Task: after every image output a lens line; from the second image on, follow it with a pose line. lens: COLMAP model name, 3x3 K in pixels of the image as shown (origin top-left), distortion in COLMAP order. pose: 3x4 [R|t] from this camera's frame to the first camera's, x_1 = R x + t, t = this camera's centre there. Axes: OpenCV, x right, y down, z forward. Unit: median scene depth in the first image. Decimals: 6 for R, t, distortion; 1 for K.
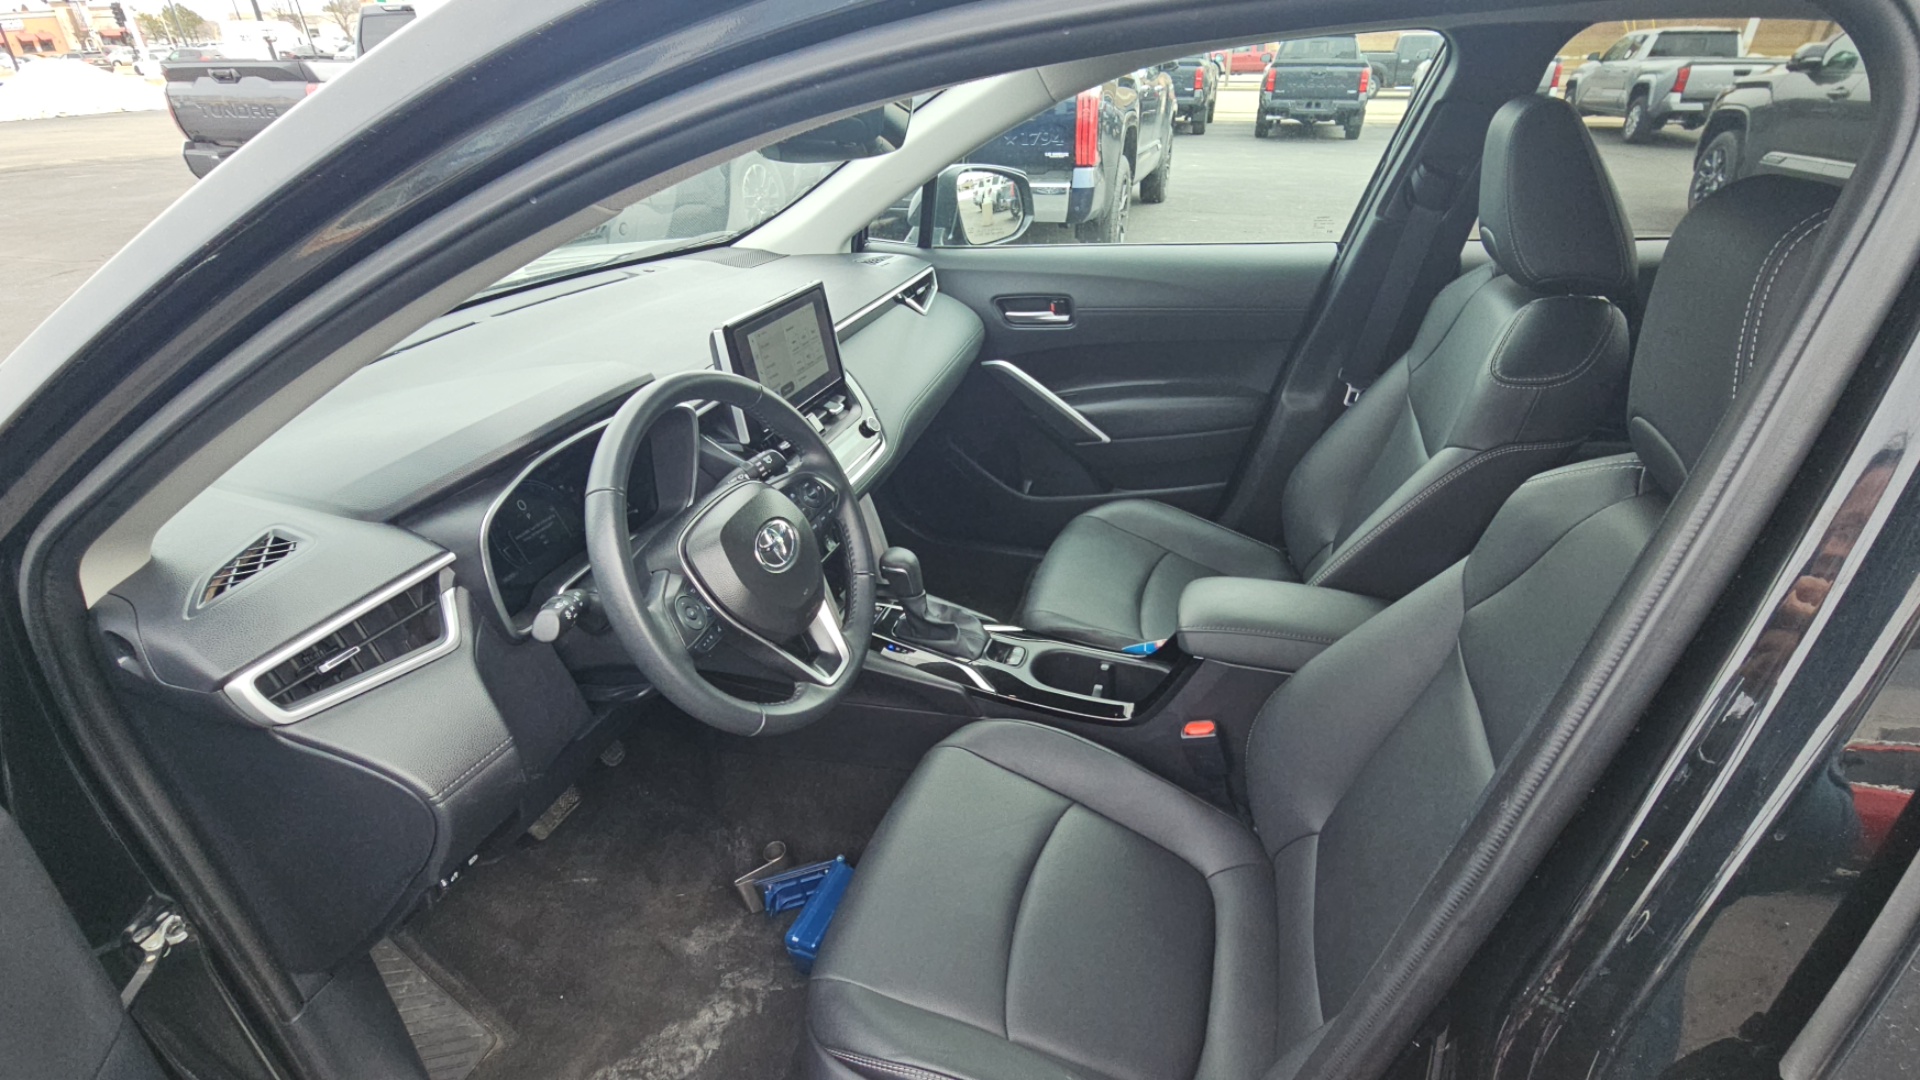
lens RADIAL K [[872.9, 0, 982.2], [0, 872.9, 546.2], [0, 0, 1]] dist [0.002609, -0.002204]
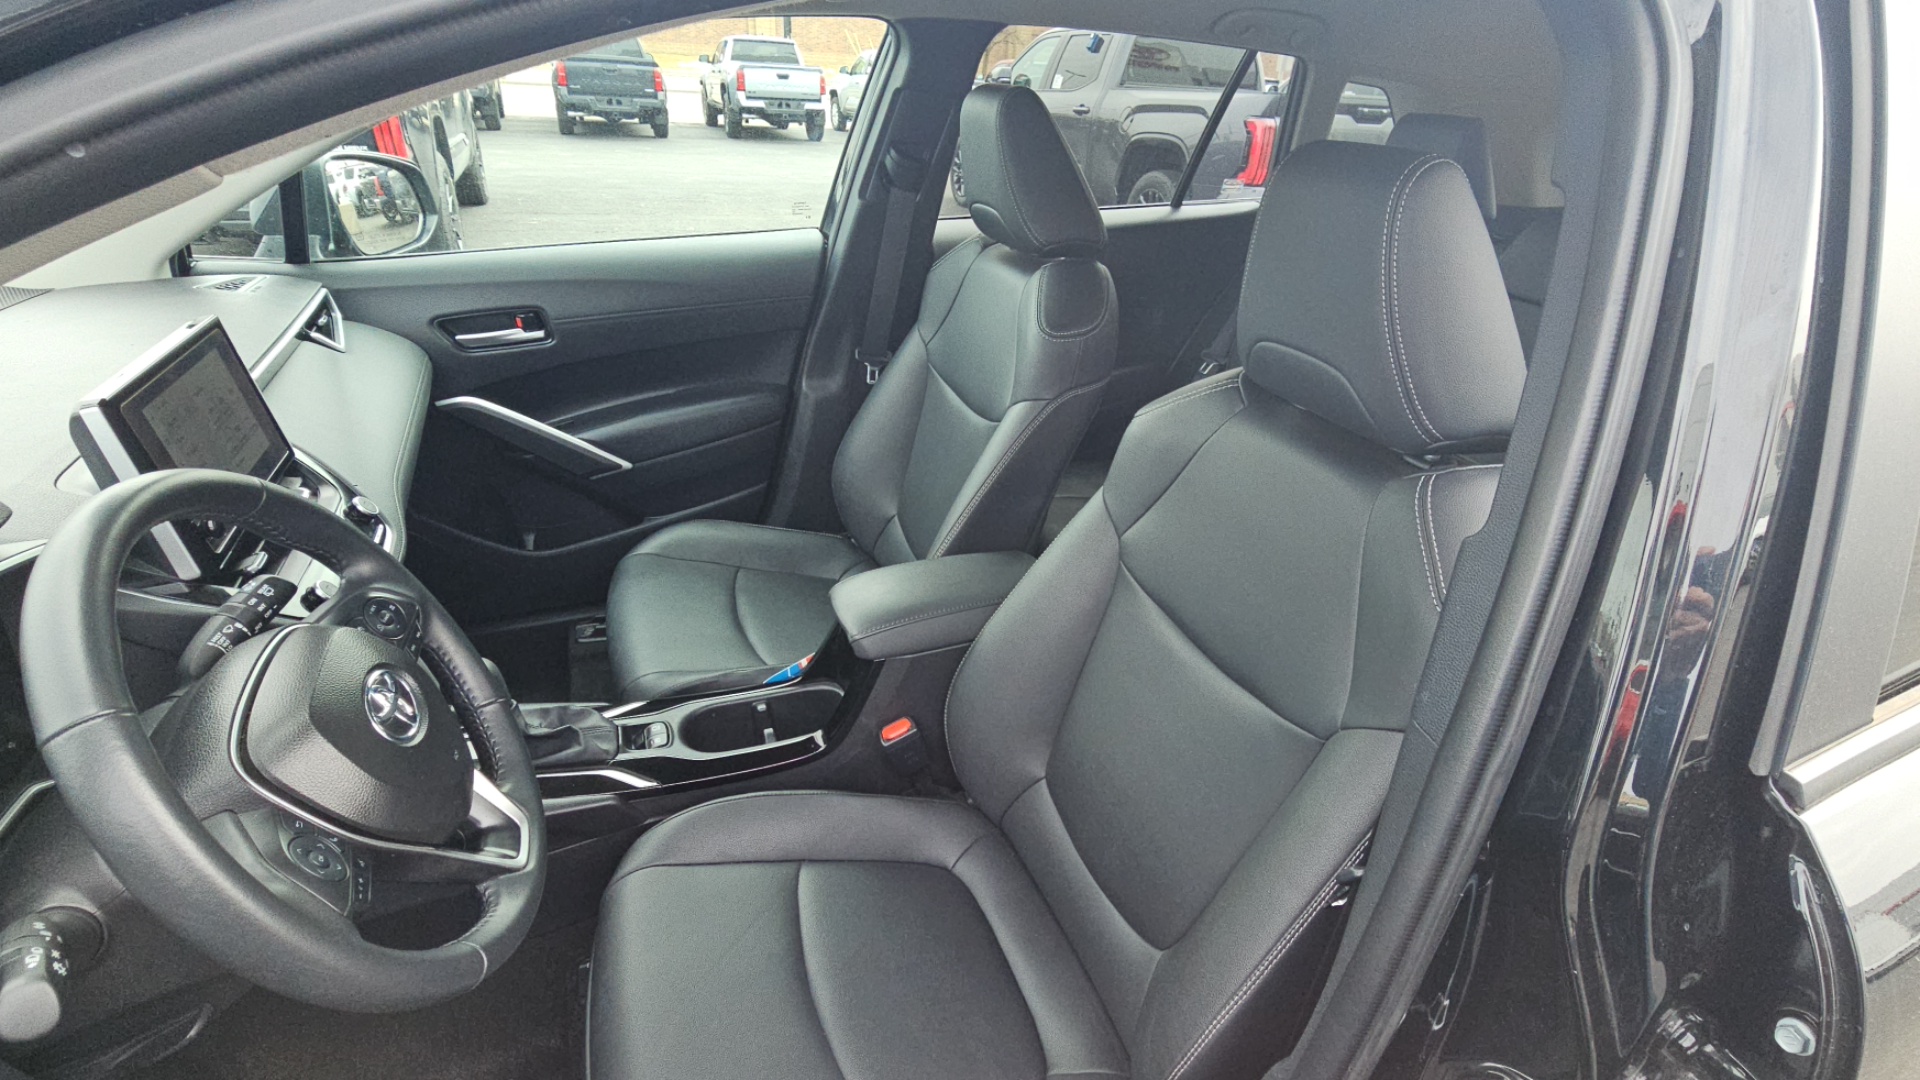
lens RADIAL K [[872.9, 0, 982.2], [0, 872.9, 546.2], [0, 0, 1]] dist [0.002609, -0.002204]
pose [[0.768630, -0.259663, 0.584622, -0.141776], [0.259023, 0.961971, 0.086714, -0.033883], [-0.584906, 0.084780, 0.806658, 0.112206]]
